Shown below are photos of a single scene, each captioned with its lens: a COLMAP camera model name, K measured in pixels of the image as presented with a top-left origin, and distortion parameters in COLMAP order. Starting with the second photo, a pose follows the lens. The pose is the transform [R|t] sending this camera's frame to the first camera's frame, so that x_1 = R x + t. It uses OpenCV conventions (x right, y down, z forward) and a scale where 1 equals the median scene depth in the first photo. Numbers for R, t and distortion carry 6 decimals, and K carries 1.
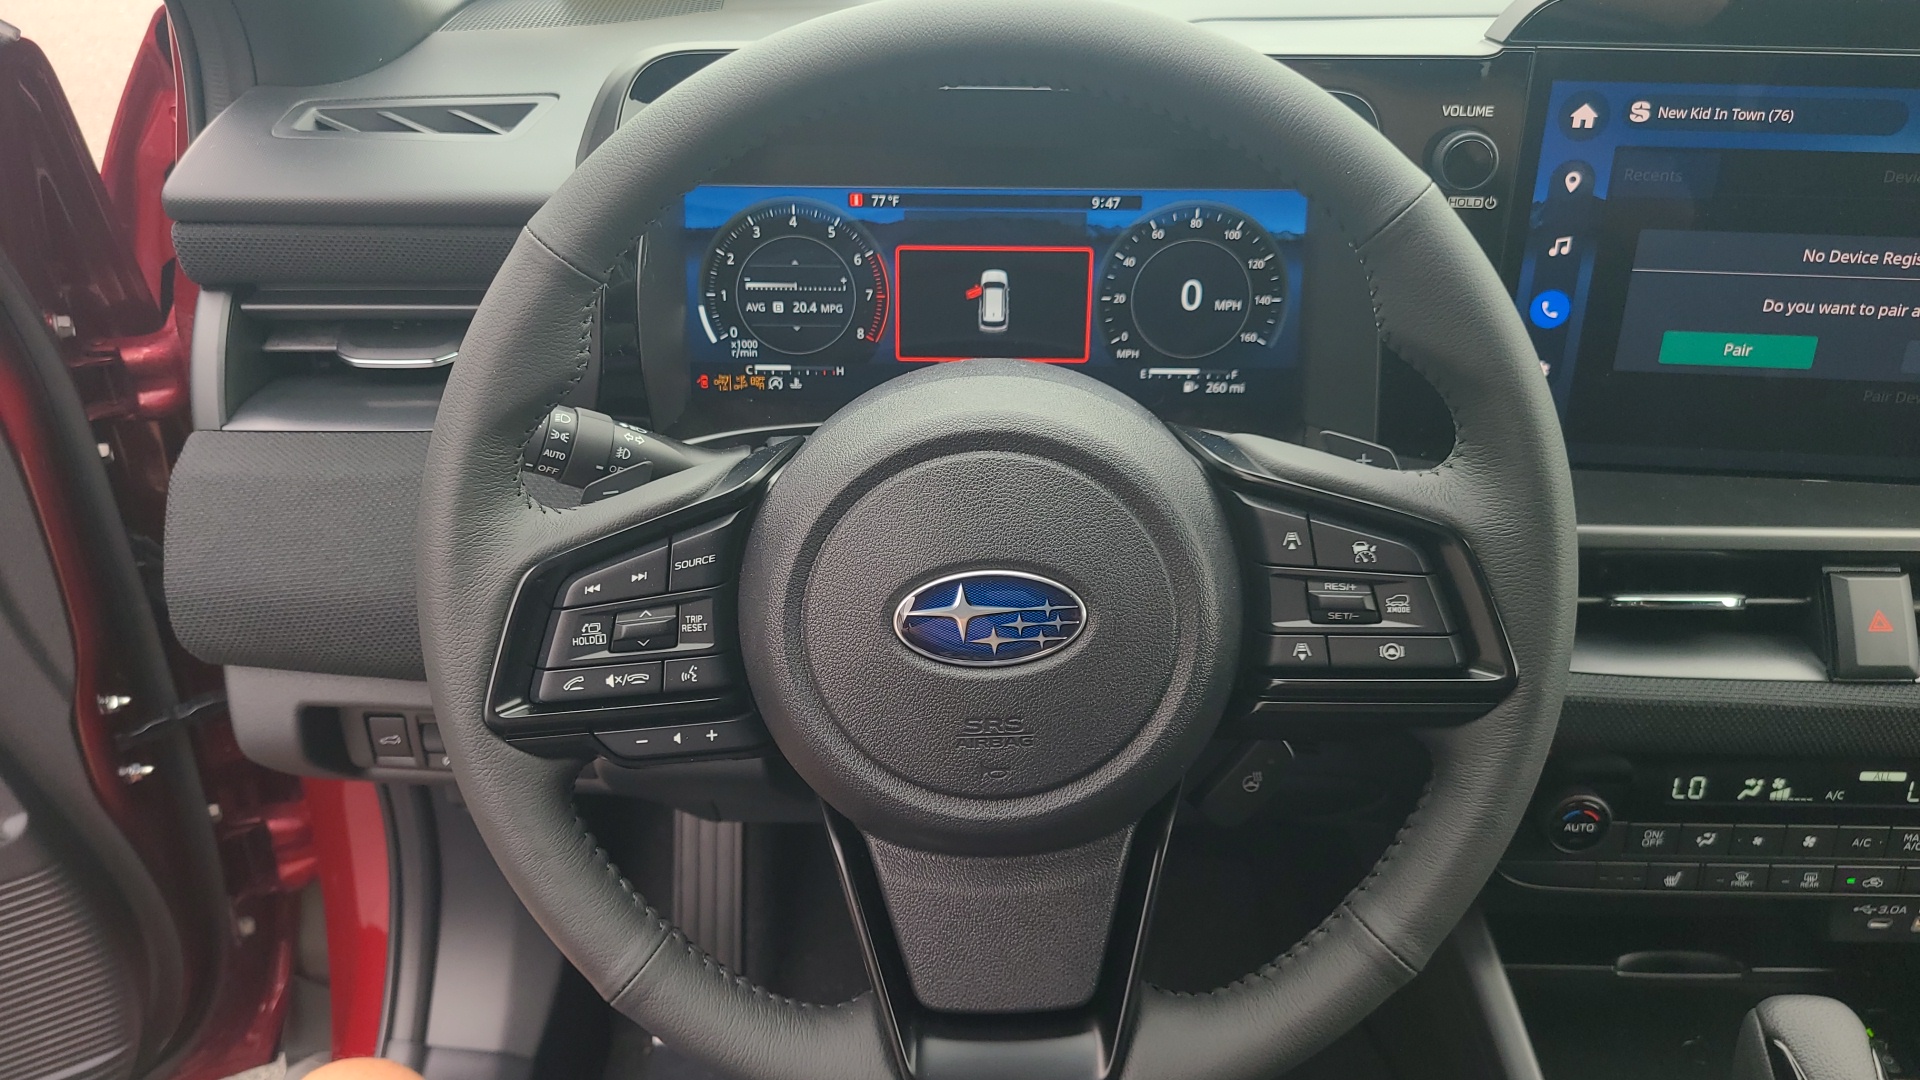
lens RADIAL K [[1471.4, 0, 986.9], [0, 1471.4, 536.5], [0, 0, 1]] dist [0.061287, -0.066770]
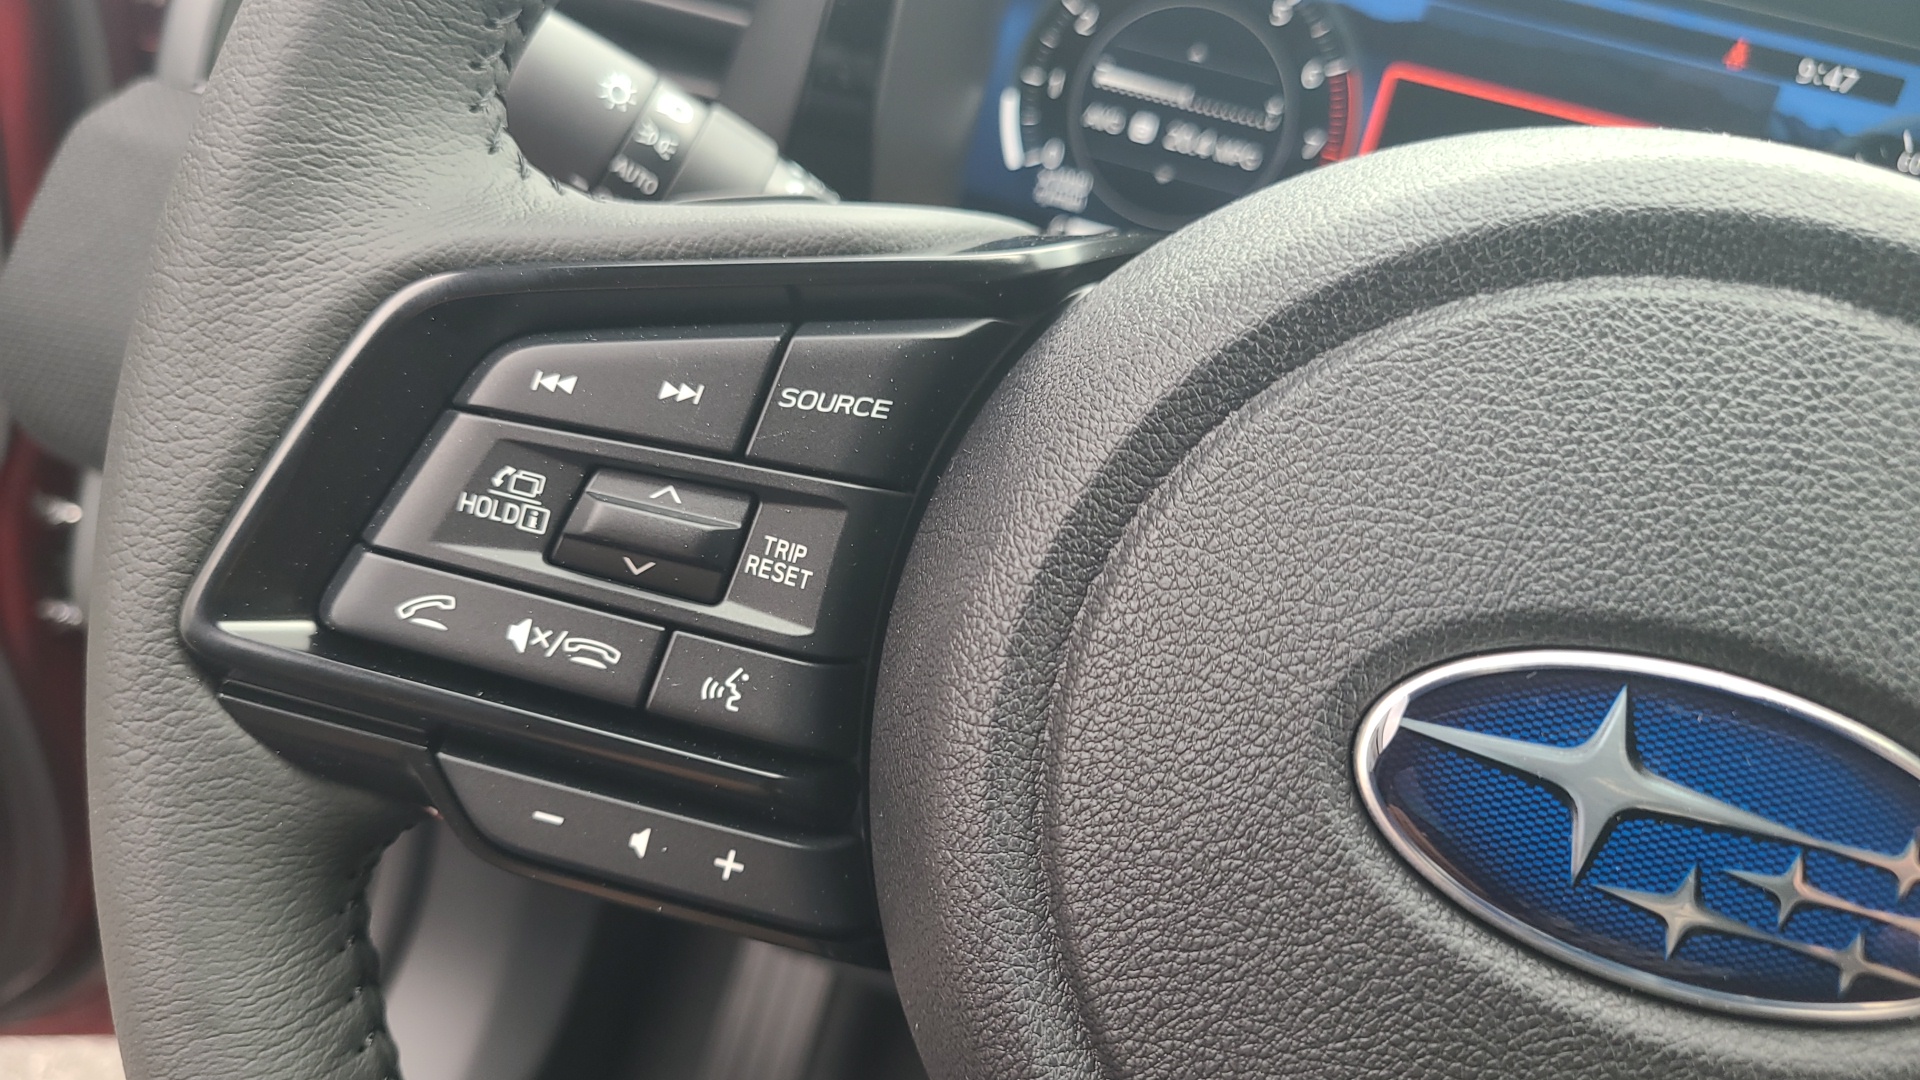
lens RADIAL K [[1569.5, 0, 930.9], [0, 1569.5, 537.1], [0, 0, 1]] dist [-0.005126, -0.107275]
pose [[0.935349, 0.306320, -0.176893, -0.096435], [-0.314783, 0.948926, -0.021236, 0.050397], [0.161353, 0.075546, 0.984001, 0.625482]]
